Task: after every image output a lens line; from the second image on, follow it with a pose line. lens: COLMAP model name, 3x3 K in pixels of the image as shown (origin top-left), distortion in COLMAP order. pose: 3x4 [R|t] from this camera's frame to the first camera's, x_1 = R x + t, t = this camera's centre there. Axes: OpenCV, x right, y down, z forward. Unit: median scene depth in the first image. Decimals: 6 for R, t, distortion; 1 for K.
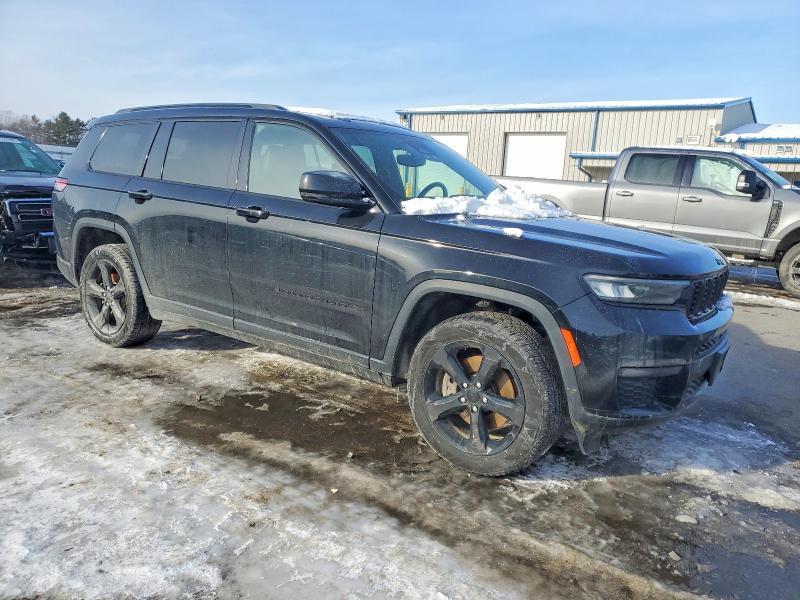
lens RADIAL K [[590.7, 0, 400.0], [0, 590.7, 300.0], [0, 0, 1]] dist [0.011069, -0.000240]
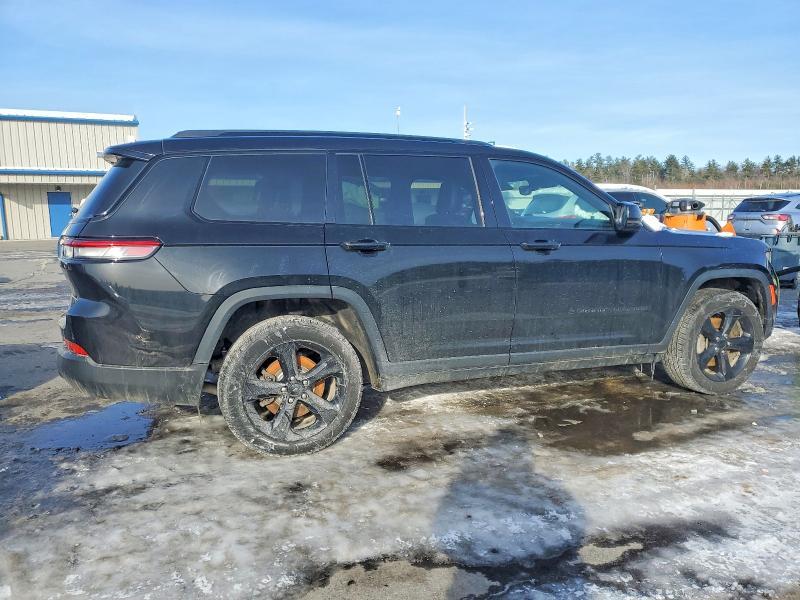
lens RADIAL K [[590.7, 0, 400.0], [0, 590.7, 300.0], [0, 0, 1]] dist [0.011069, -0.000240]
pose [[0.582888, -0.169725, 0.794628, -1.363349], [0.200605, 0.977728, 0.061683, -0.184582], [-0.787400, 0.123452, 0.603954, 0.621231]]
